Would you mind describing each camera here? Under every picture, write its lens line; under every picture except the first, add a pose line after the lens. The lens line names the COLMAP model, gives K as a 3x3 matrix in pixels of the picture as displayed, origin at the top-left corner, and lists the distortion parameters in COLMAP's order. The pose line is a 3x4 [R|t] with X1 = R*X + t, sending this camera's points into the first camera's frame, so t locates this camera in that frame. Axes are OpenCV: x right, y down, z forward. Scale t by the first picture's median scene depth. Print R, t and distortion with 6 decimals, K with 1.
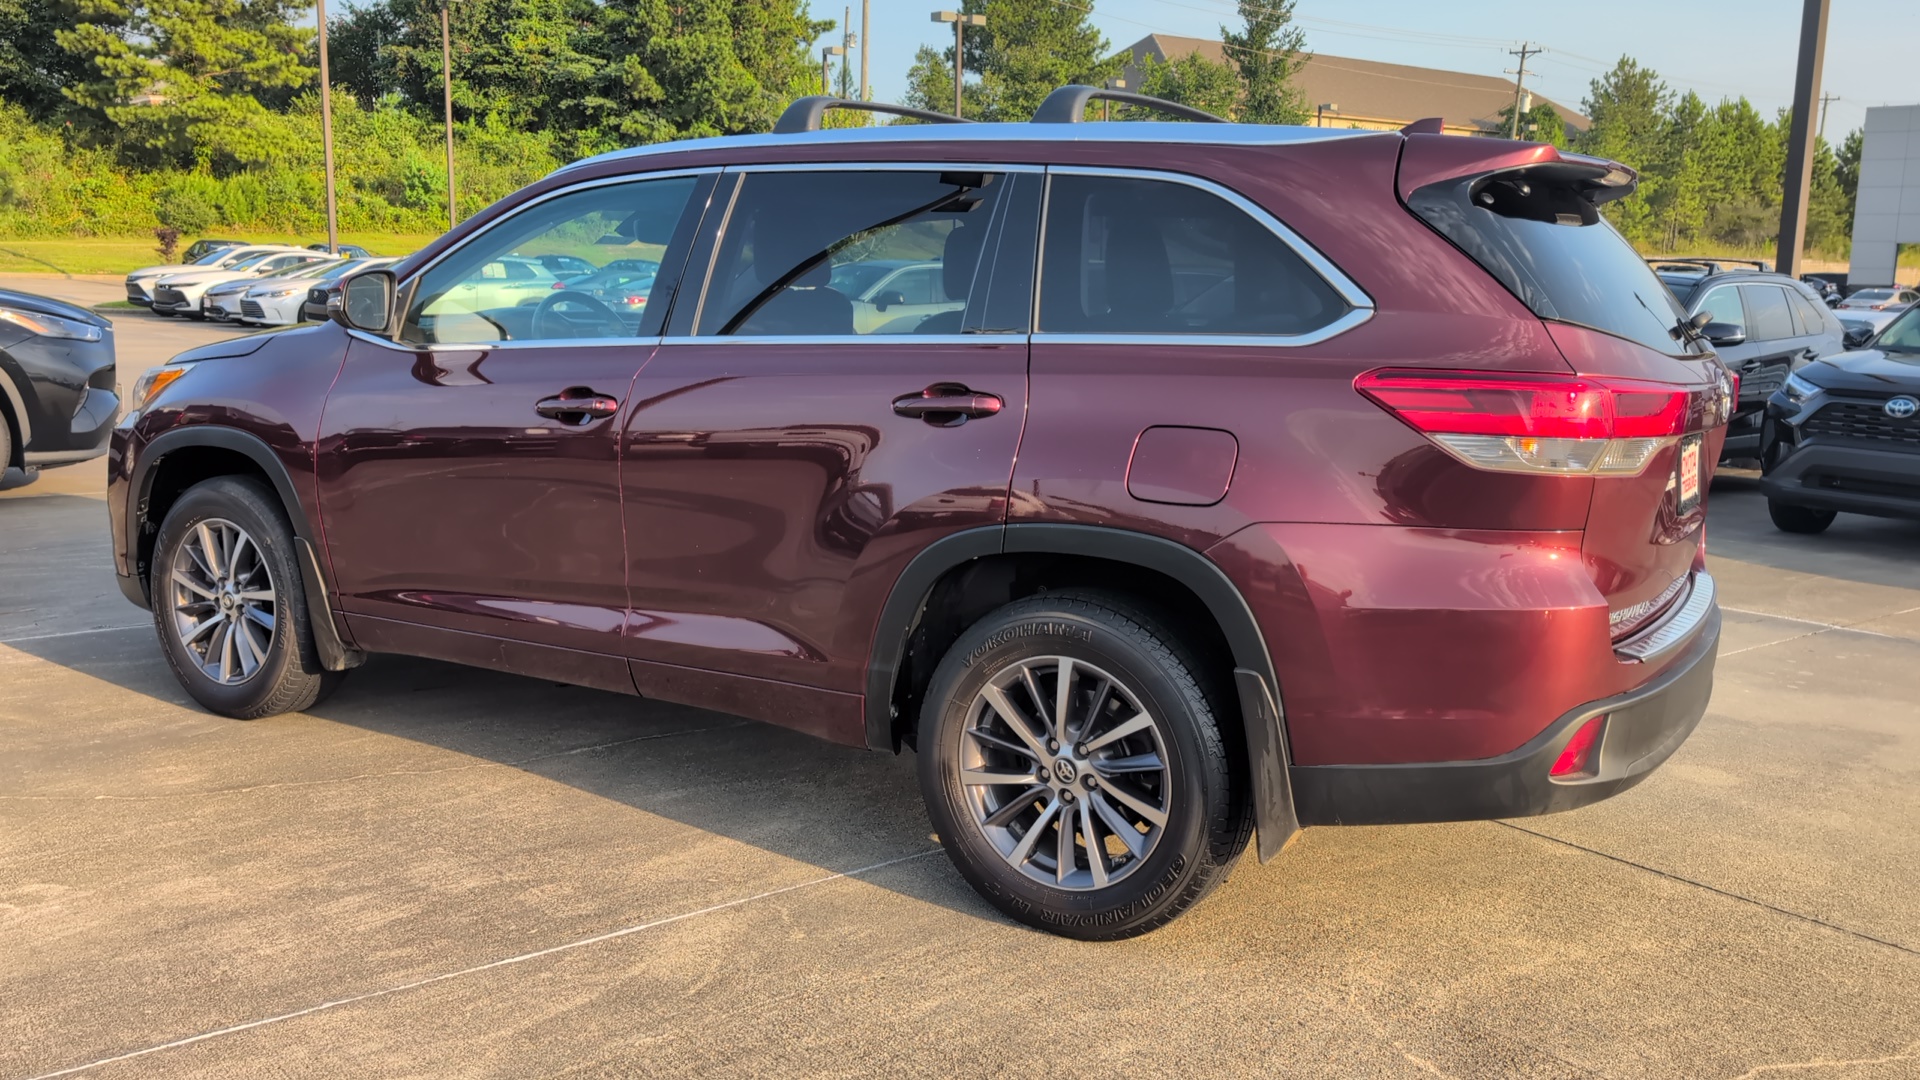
lens RADIAL K [[1640.3, 0, 965.2], [0, 1640.3, 541.1], [0, 0, 1]] dist [0.162906, -0.358470]
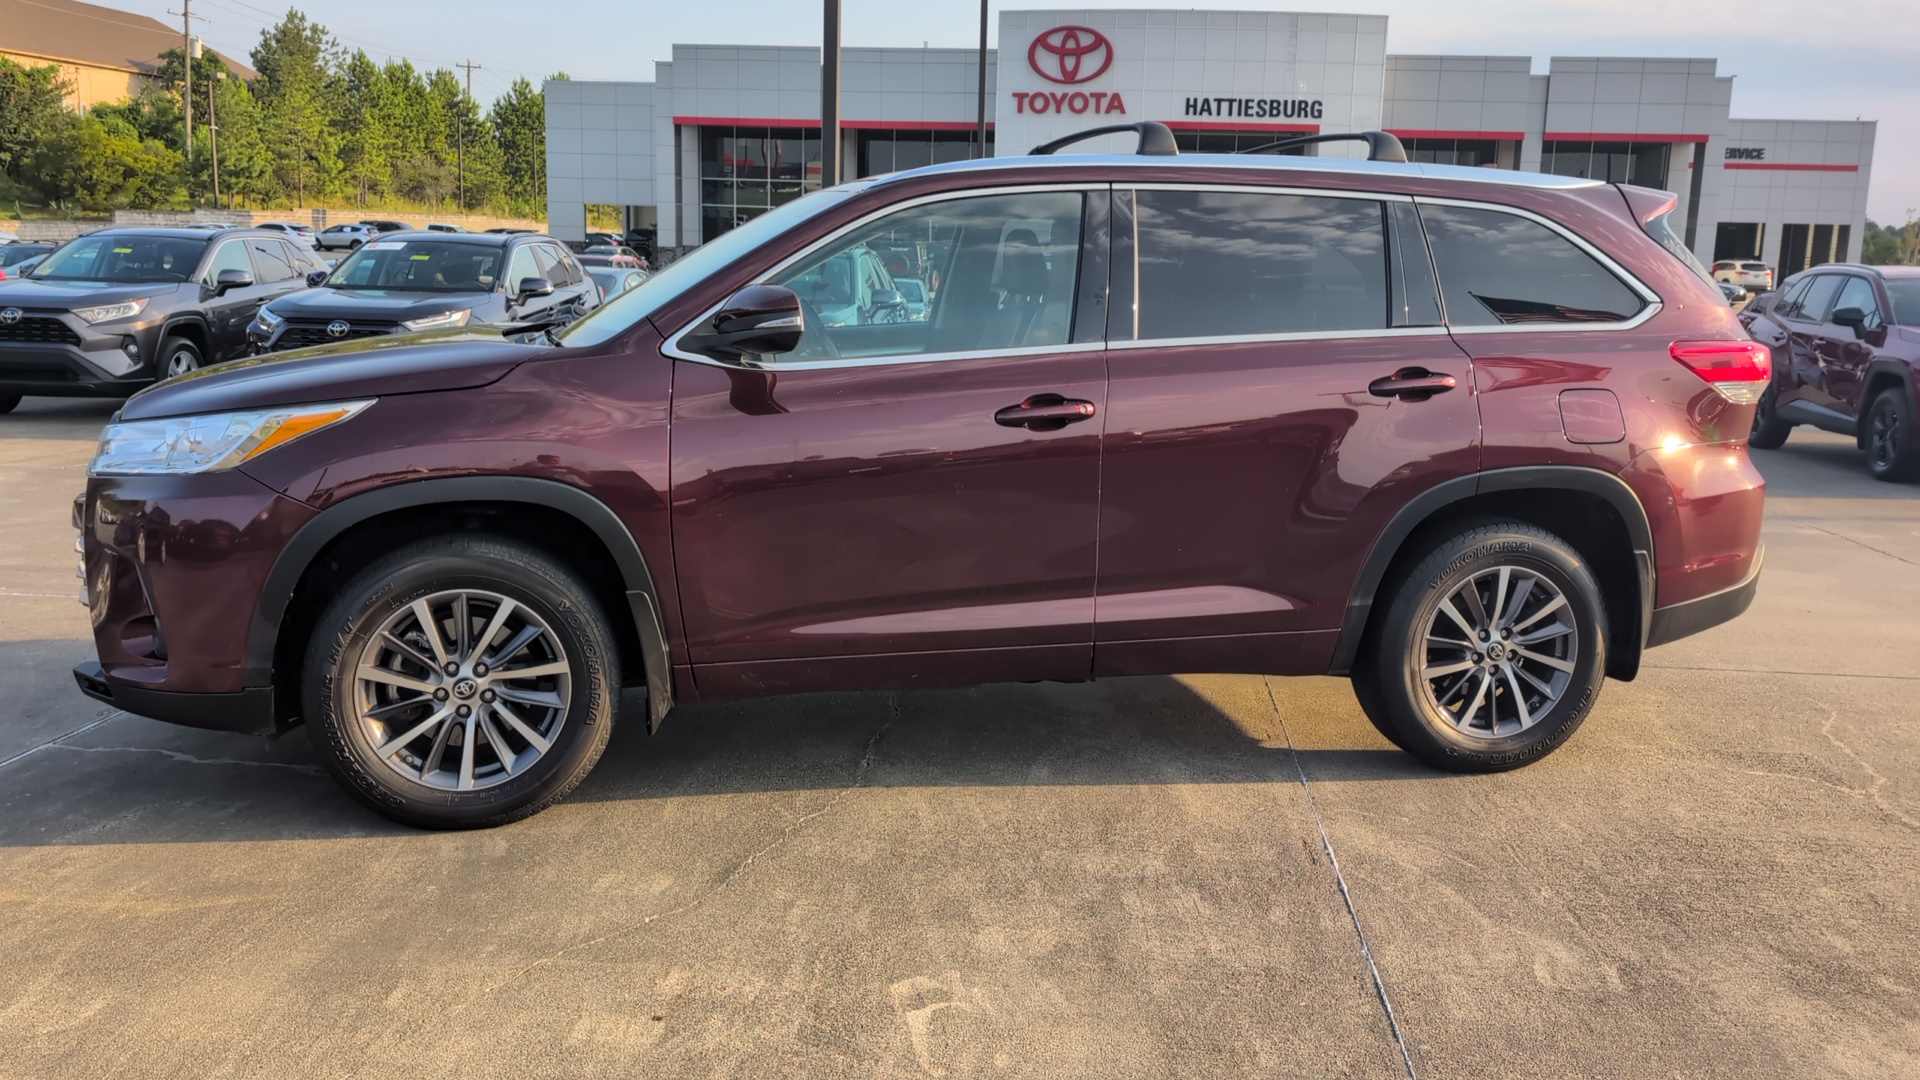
lens RADIAL K [[1656.9, 0, 967.3], [0, 1656.9, 538.8], [0, 0, 1]] dist [0.025359, -0.015732]
pose [[0.686702, -0.130416, 0.715144, -1.179355], [0.109632, 0.991103, 0.075469, -0.099622], [-0.718624, 0.026578, 0.694891, 0.361471]]
